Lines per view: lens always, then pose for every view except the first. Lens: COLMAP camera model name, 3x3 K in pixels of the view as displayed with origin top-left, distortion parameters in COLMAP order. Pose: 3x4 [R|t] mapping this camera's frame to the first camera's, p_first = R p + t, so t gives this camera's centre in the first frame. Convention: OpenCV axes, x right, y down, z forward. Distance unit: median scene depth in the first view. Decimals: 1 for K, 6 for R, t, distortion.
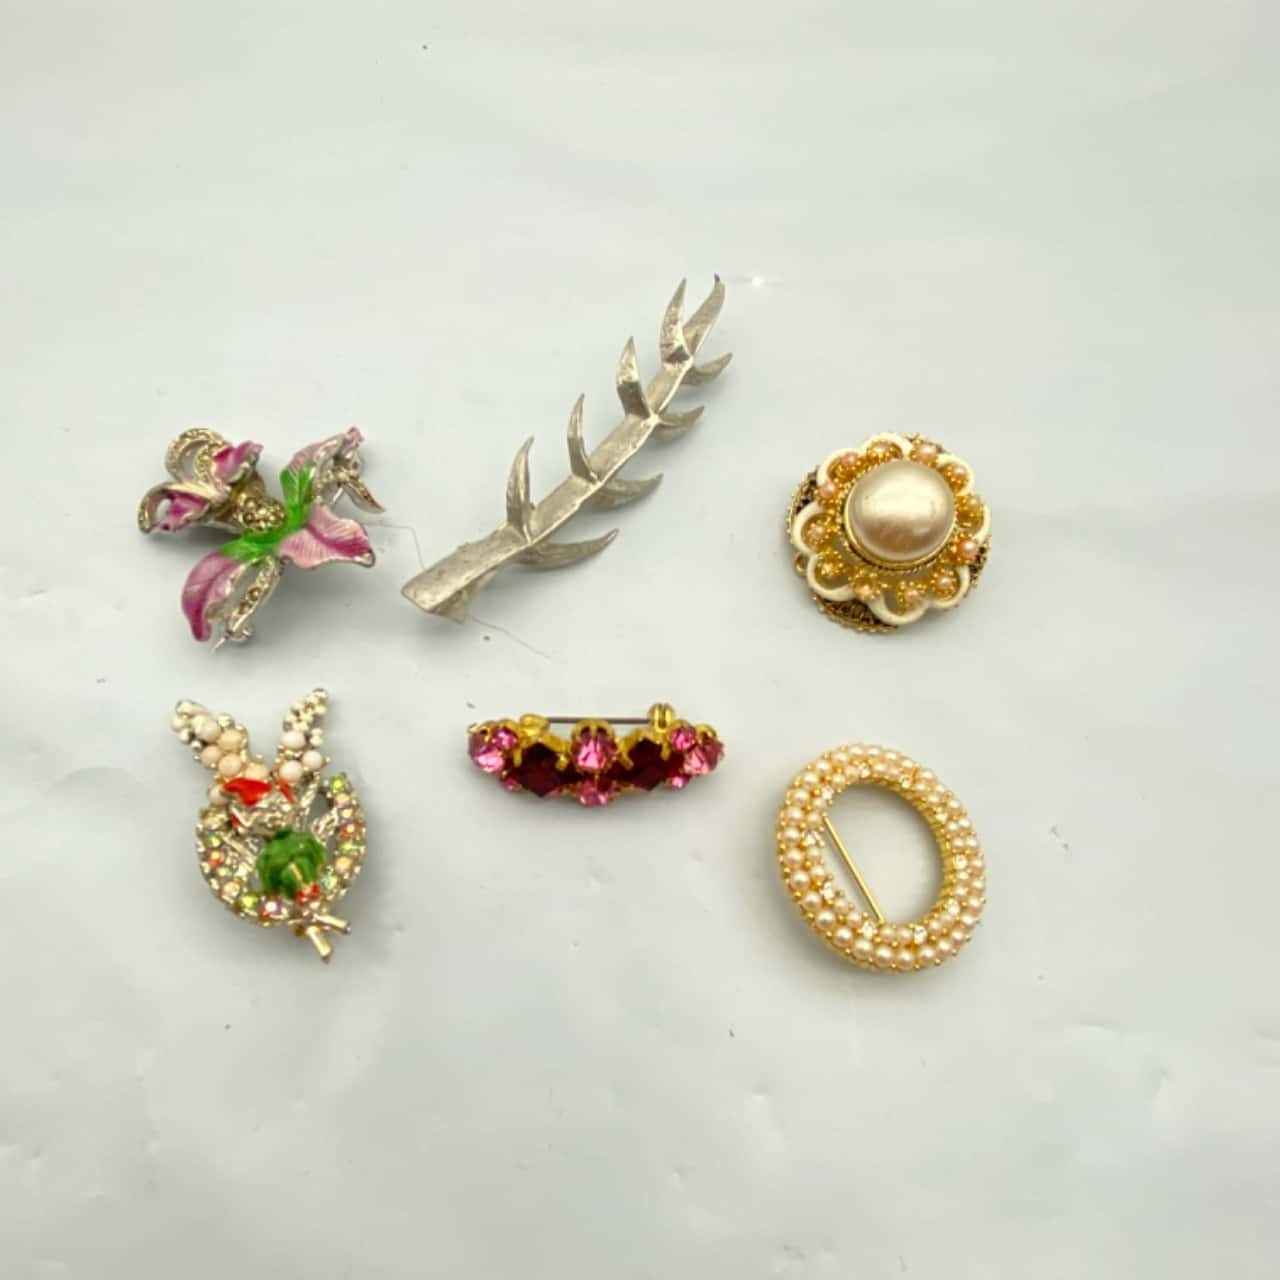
lens RADIAL K [[760.1, 0, 640.0], [0, 760.1, 640.0], [0, 0, 1]] dist [0.065571, -0.079344]
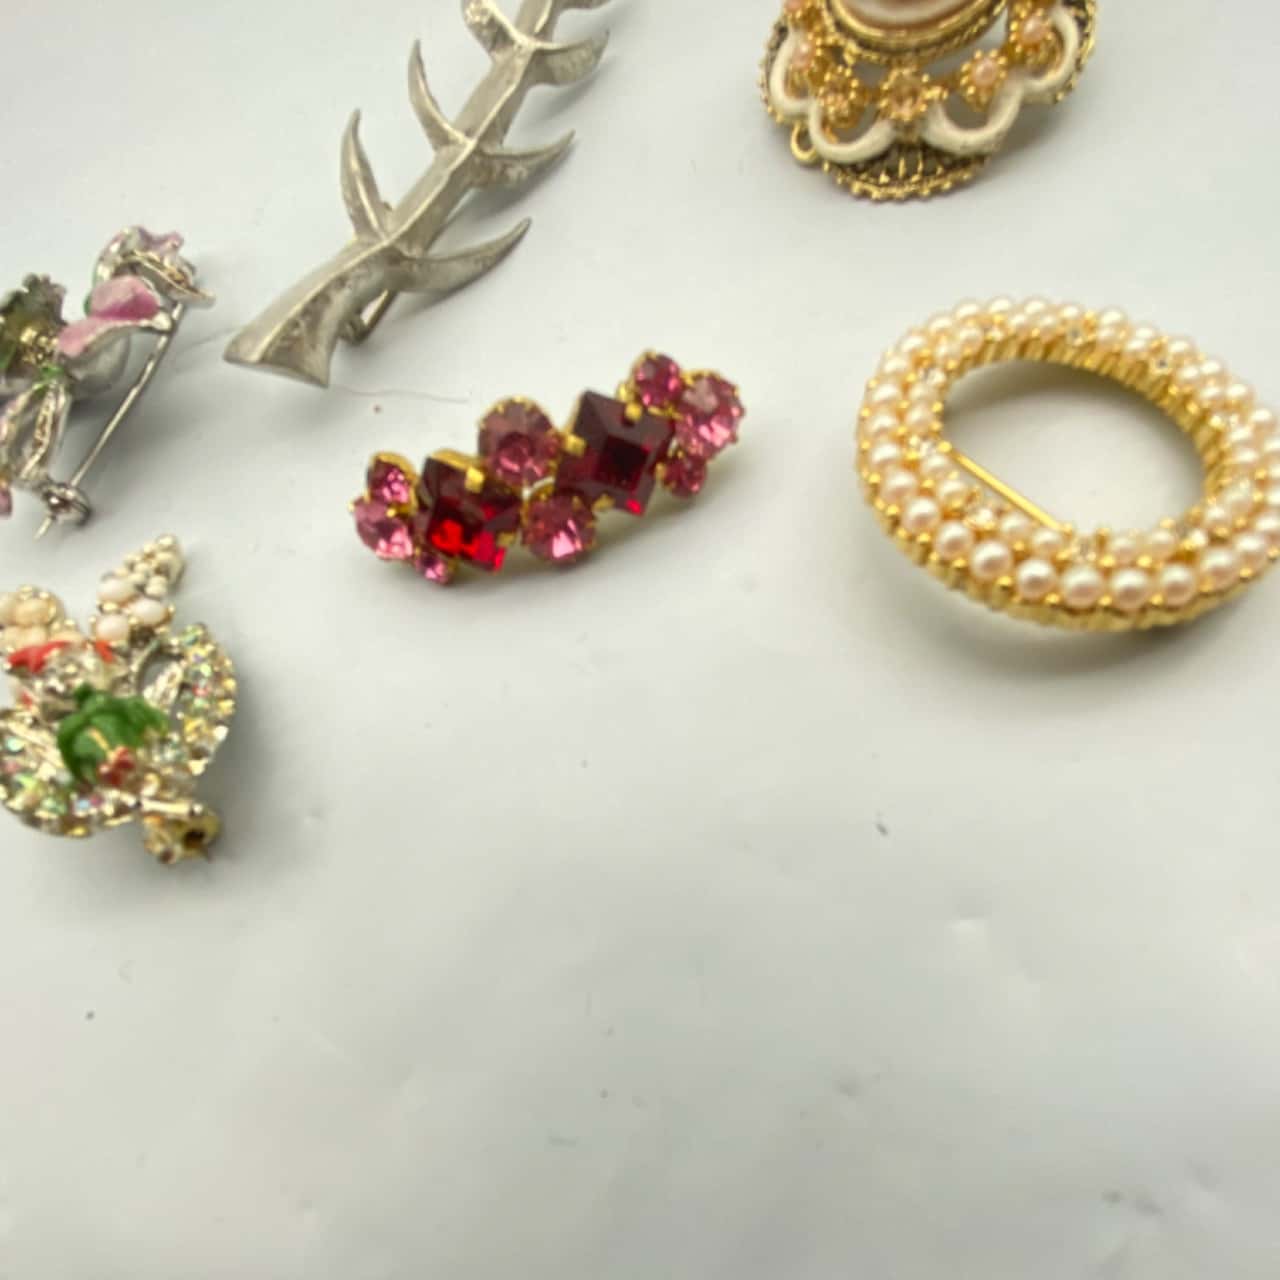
lens RADIAL K [[796.3, 0, 640.0], [0, 796.3, 640.0], [0, 0, 1]] dist [-0.006228, -0.004433]
pose [[0.941284, -0.294218, -0.165591, 0.085171], [0.285886, 0.955507, -0.072634, 0.353895], [0.179593, 0.021029, 0.983516, 0.398018]]
